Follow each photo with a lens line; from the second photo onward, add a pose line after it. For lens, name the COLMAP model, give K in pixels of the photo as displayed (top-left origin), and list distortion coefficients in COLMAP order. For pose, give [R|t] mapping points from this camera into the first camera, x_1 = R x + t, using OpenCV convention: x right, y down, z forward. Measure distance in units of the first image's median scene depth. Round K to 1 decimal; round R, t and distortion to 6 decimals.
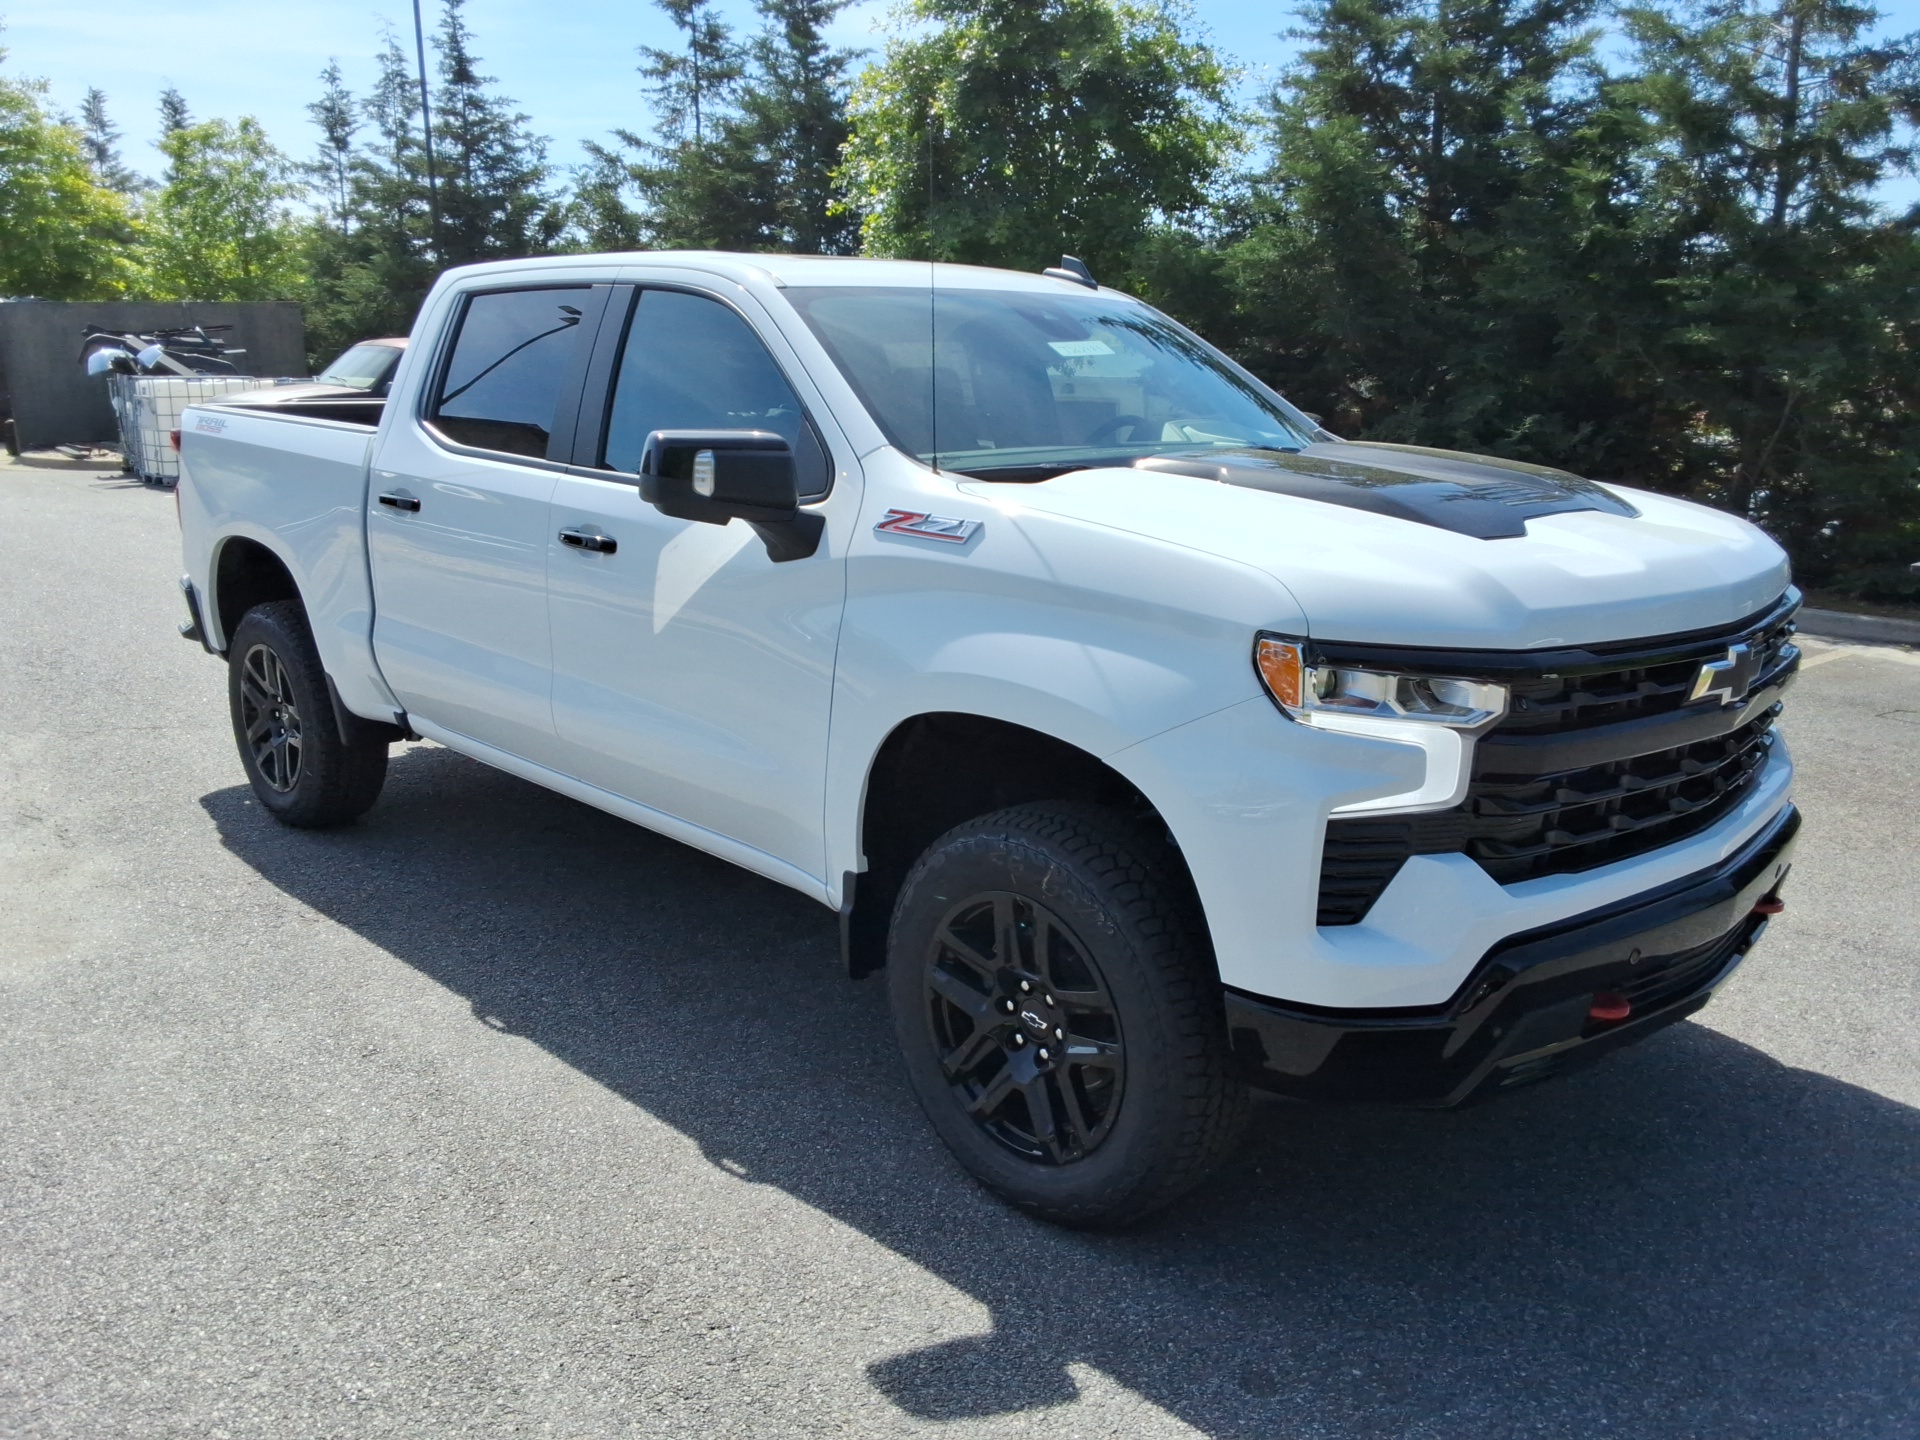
lens RADIAL K [[1571.3, 0, 970.8], [0, 1571.3, 709.5], [0, 0, 1]] dist [0.034896, -0.057473]
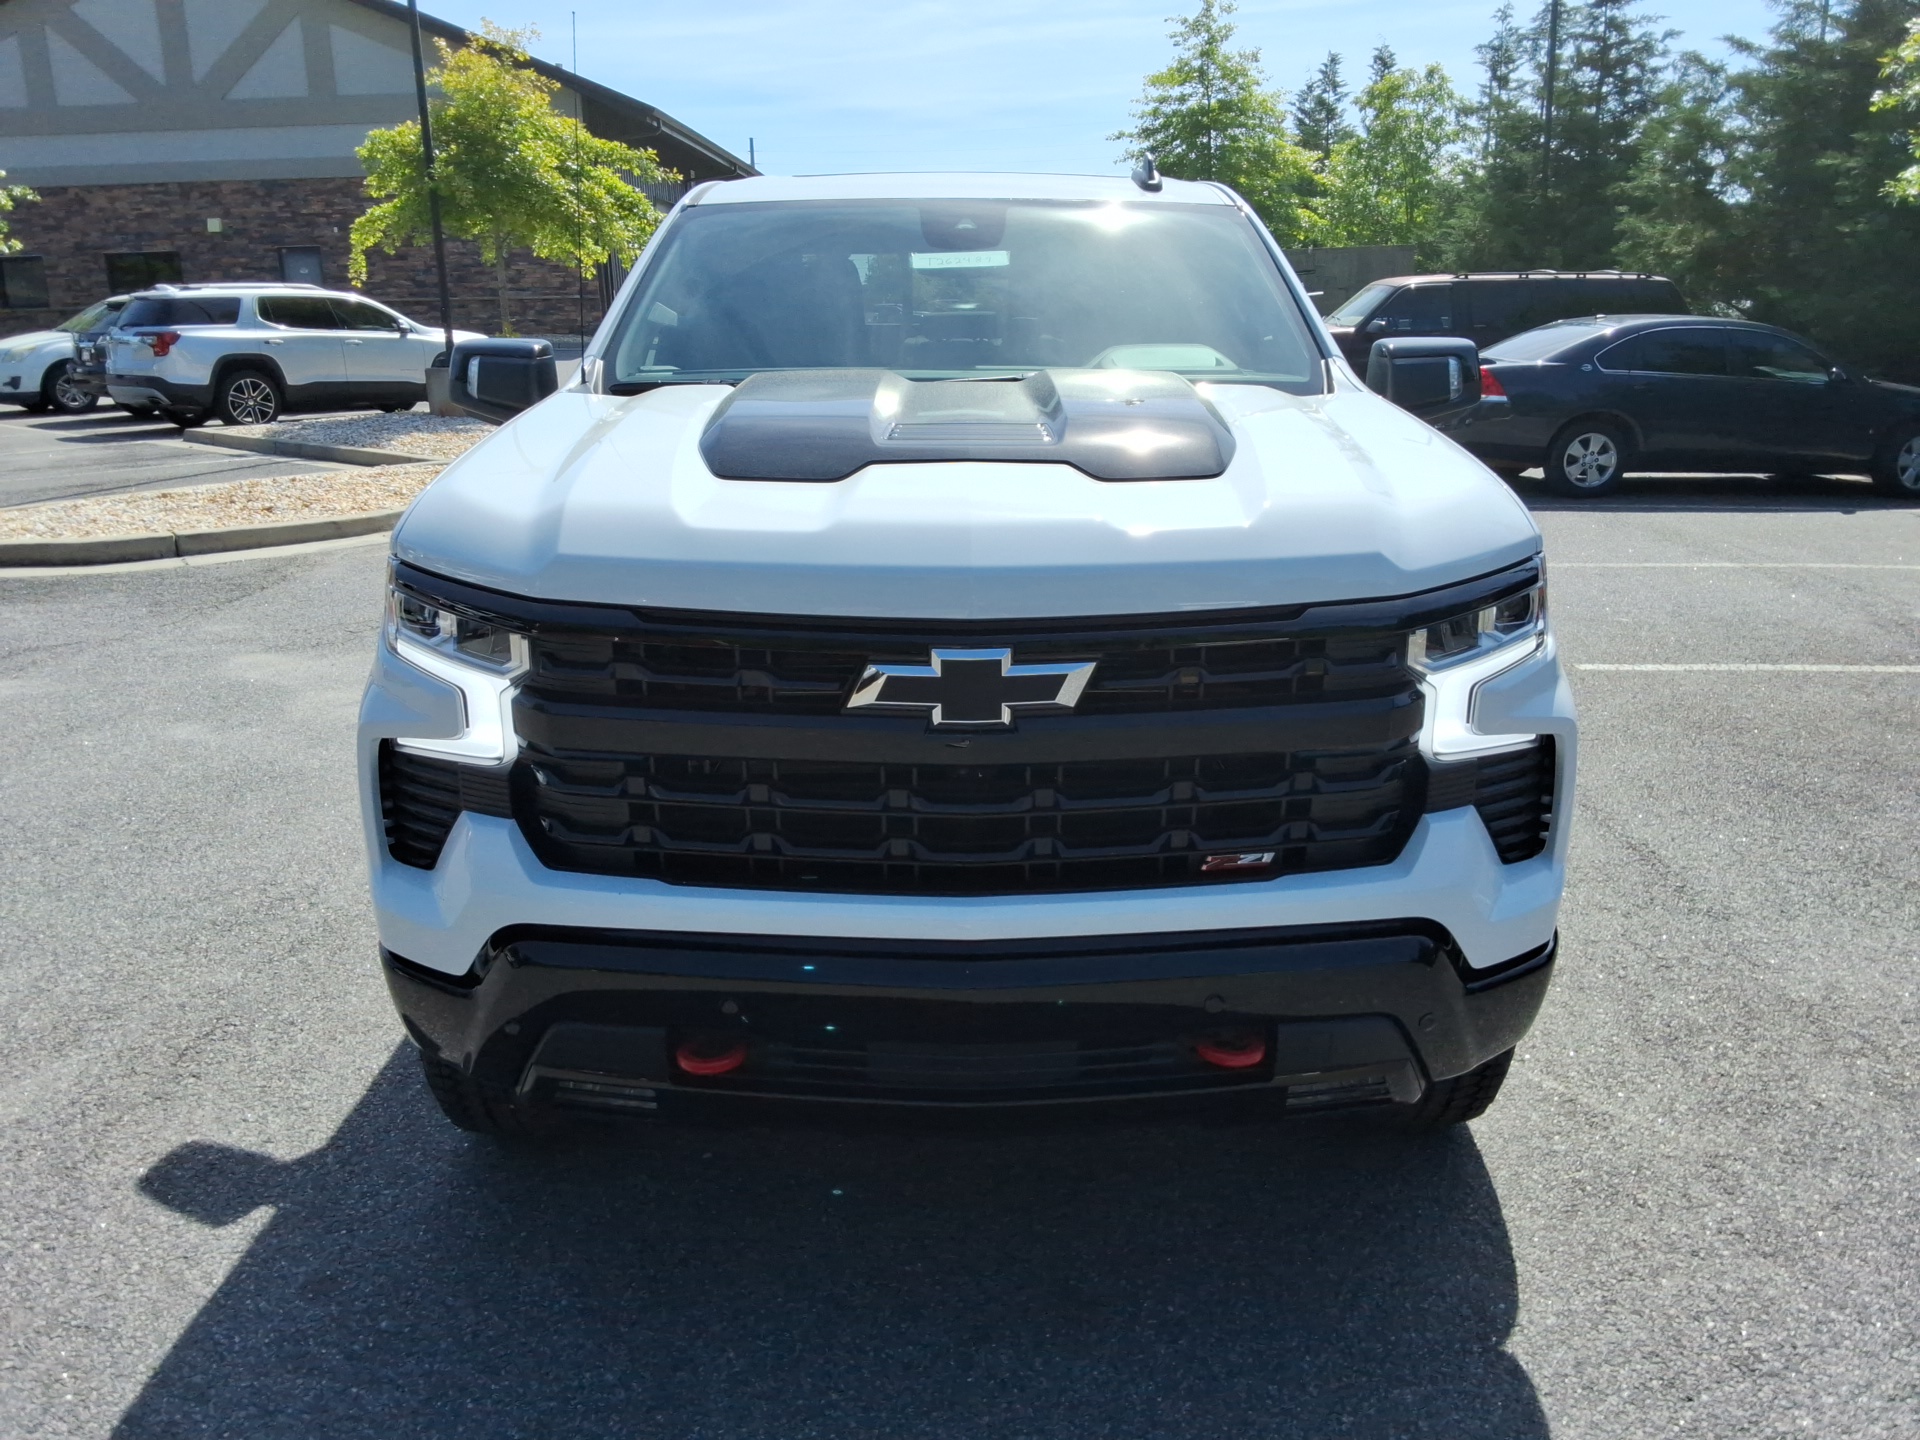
lens RADIAL K [[1571.3, 0, 970.8], [0, 1571.3, 709.5], [0, 0, 1]] dist [0.034896, -0.057473]
pose [[0.715506, 0.166568, -0.678459, 0.109264], [-0.143109, 0.985512, 0.091029, -0.009023], [0.683792, 0.031962, 0.728977, 0.052825]]
